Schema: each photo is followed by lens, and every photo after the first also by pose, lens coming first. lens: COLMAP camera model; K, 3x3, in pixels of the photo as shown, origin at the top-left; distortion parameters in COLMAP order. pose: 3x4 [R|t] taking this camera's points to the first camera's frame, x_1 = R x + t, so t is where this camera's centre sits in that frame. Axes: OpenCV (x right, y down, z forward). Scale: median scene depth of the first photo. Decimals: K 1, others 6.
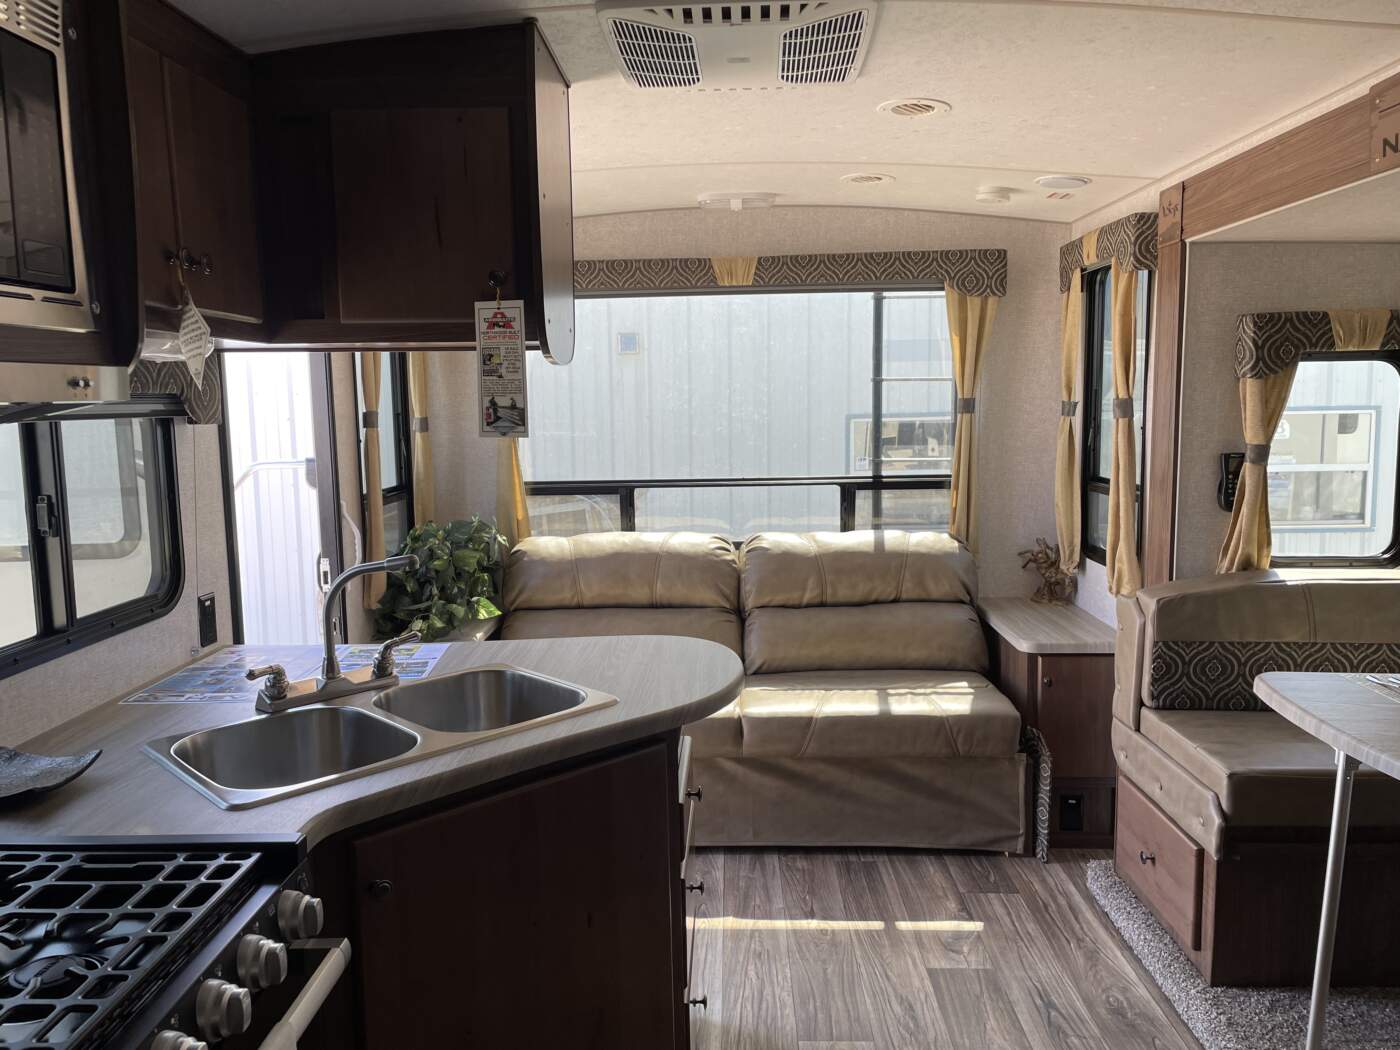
lens RADIAL K [[1057.1, 0, 688.6], [0, 1057.1, 516.6], [0, 0, 1]] dist [0.045950, -0.036812]
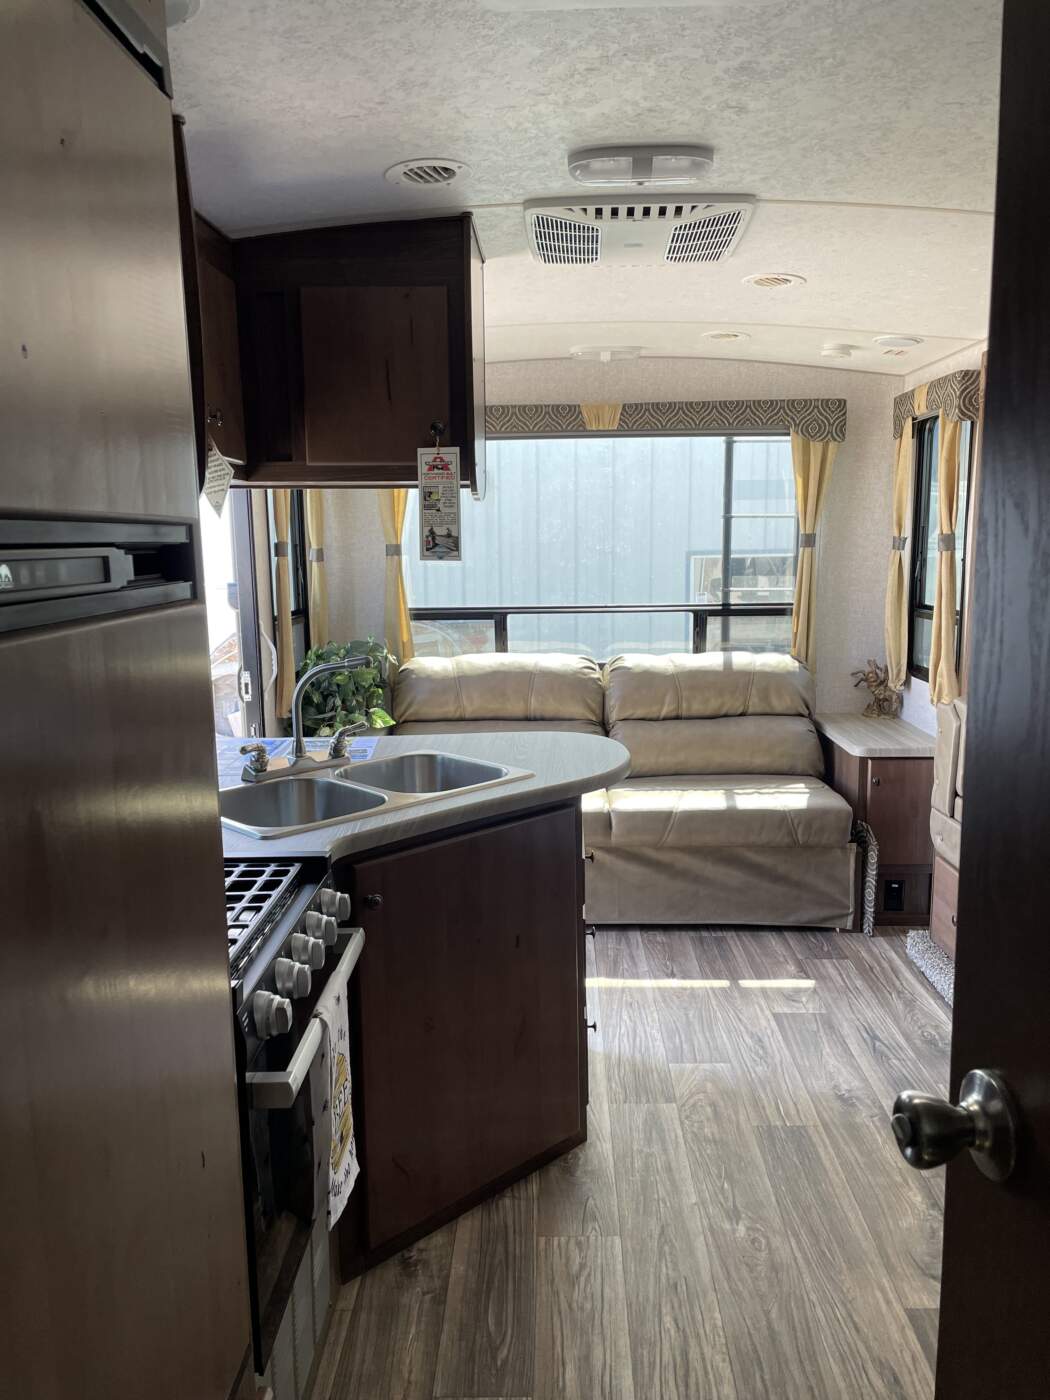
lens RADIAL K [[1057.1, 0, 535.0], [0, 1057.1, 703.6], [0, 0, 1]] dist [0.045950, -0.036812]
pose [[0.999816, 0.002869, 0.018965, -0.054114], [-0.003712, 0.999000, 0.044545, 0.021595], [-0.018819, -0.044607, 0.998827, -0.139076]]
